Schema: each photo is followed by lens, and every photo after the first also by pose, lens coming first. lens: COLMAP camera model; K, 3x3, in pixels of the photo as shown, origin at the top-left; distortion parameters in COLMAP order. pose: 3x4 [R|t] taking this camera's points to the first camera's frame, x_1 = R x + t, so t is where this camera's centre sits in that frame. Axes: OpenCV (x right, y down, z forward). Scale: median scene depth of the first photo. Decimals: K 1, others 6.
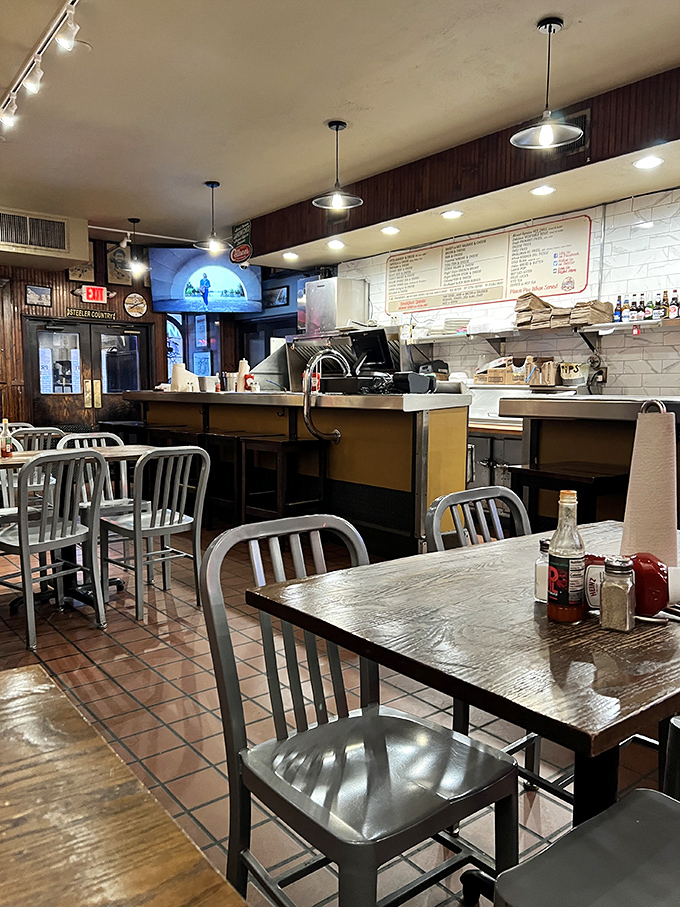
lens RADIAL K [[692.7, 0, 340.0], [0, 692.7, 453.5], [0, 0, 1]] dist [-0.000641, -0.002285]
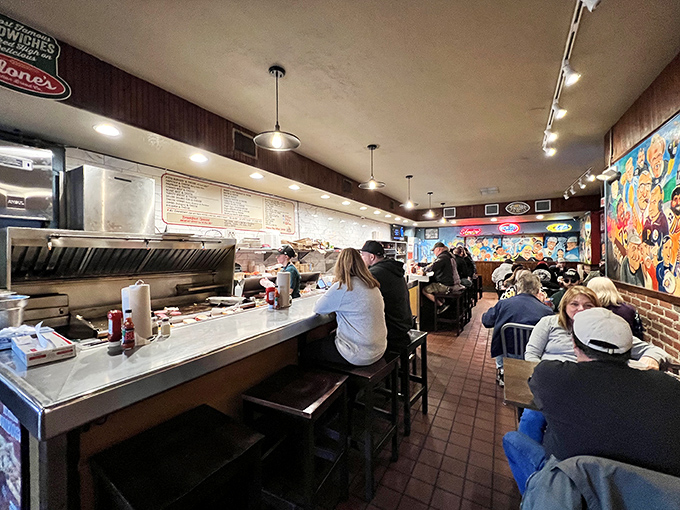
lens RADIAL K [[276.2, 0, 340.0], [0, 276.2, 255.0], [0, 0, 1]] dist [0.001894, 0.000080]
pose [[-0.348483, -0.019613, 0.937110, -0.545140], [0.077060, 0.995797, 0.049498, -0.180680], [-0.934142, 0.089463, -0.345507, 1.081522]]
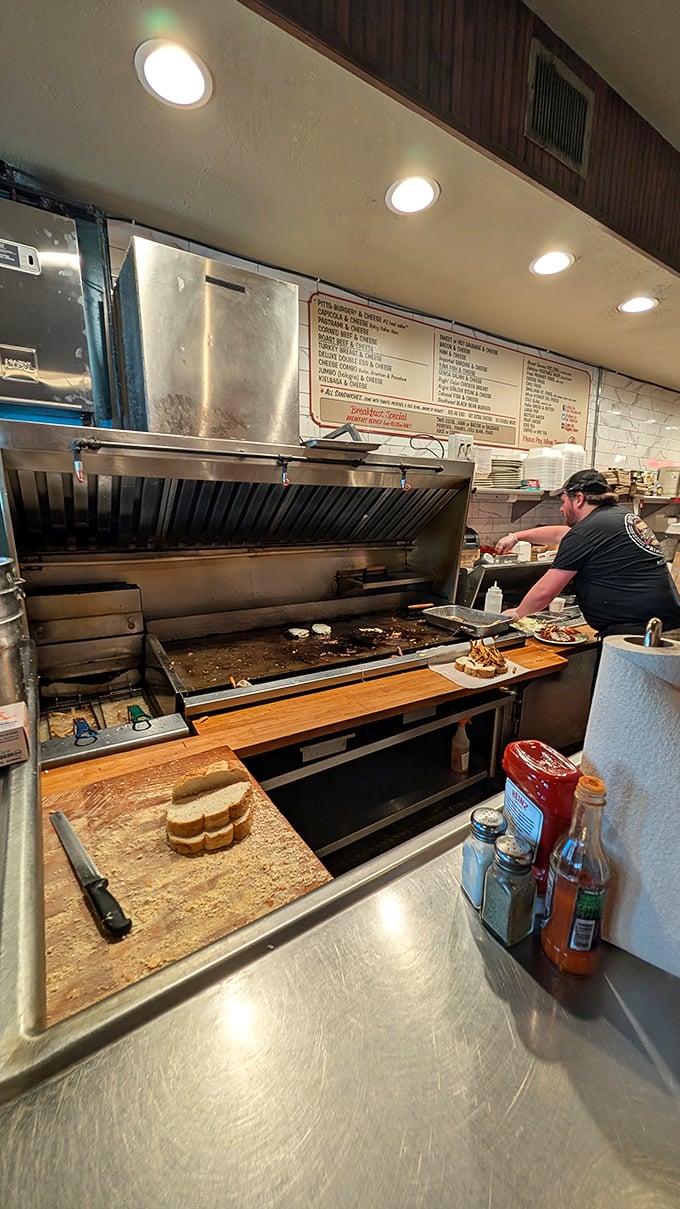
lens RADIAL K [[479.7, 0, 366.5], [0, 479.7, 605.4], [0, 0, 1]] dist [-0.000709, -0.000003]
pose [[0.065752, -0.215759, 0.974230, -0.329423], [0.074769, 0.974664, 0.210809, -0.177786], [-0.995031, 0.058981, 0.080218, 1.145050]]
